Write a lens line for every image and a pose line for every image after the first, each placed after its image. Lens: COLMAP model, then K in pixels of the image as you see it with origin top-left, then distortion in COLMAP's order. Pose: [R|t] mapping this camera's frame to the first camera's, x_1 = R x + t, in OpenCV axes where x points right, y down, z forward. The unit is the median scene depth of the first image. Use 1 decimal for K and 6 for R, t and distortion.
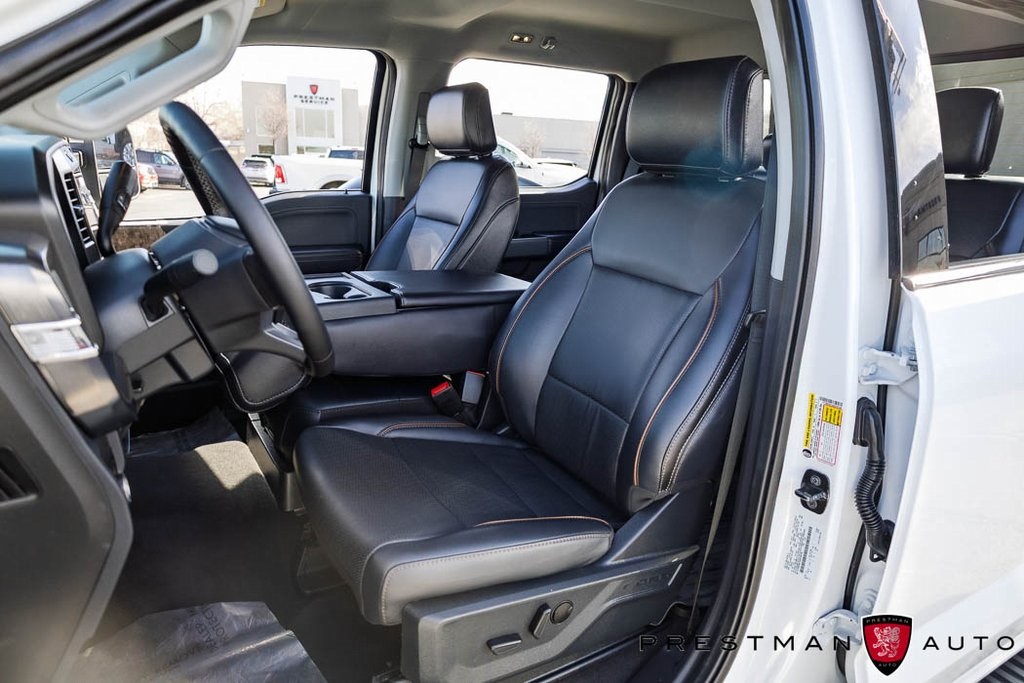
lens RADIAL K [[683.3, 0, 517.3], [0, 683.3, 344.3], [0, 0, 1]] dist [0.021587, 0.006112]
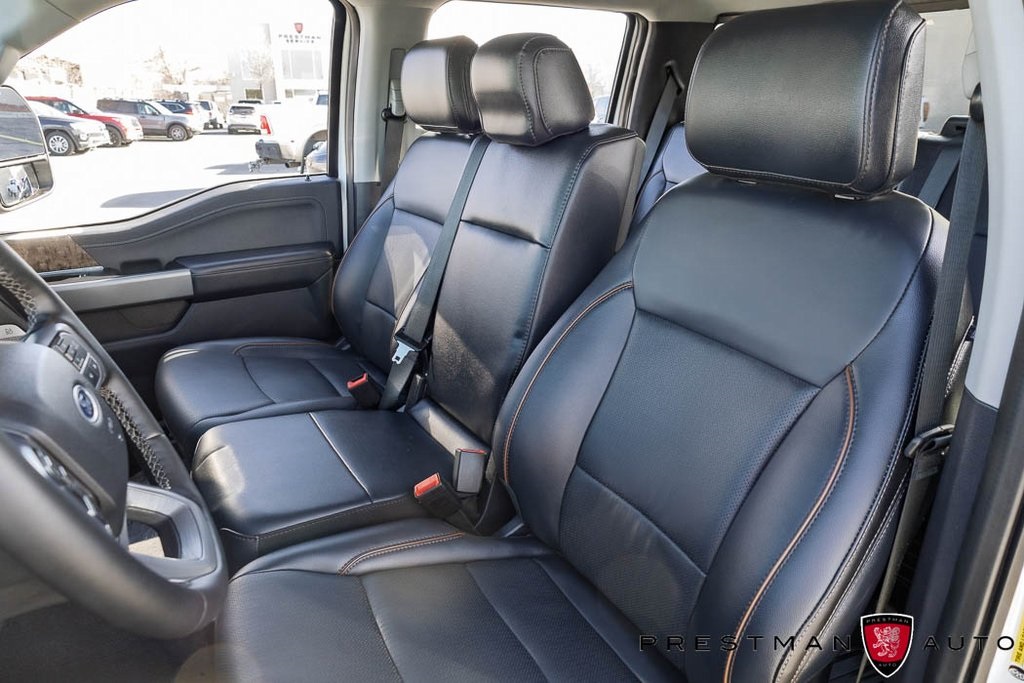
lens RADIAL K [[683.3, 0, 514.8], [0, 683.3, 343.5], [0, 0, 1]] dist [0.021587, 0.006112]
pose [[0.999383, -0.033540, -0.010433, -0.004122], [0.034309, 0.995768, 0.085264, -0.088049], [0.007529, -0.085570, 0.996304, 0.178764]]
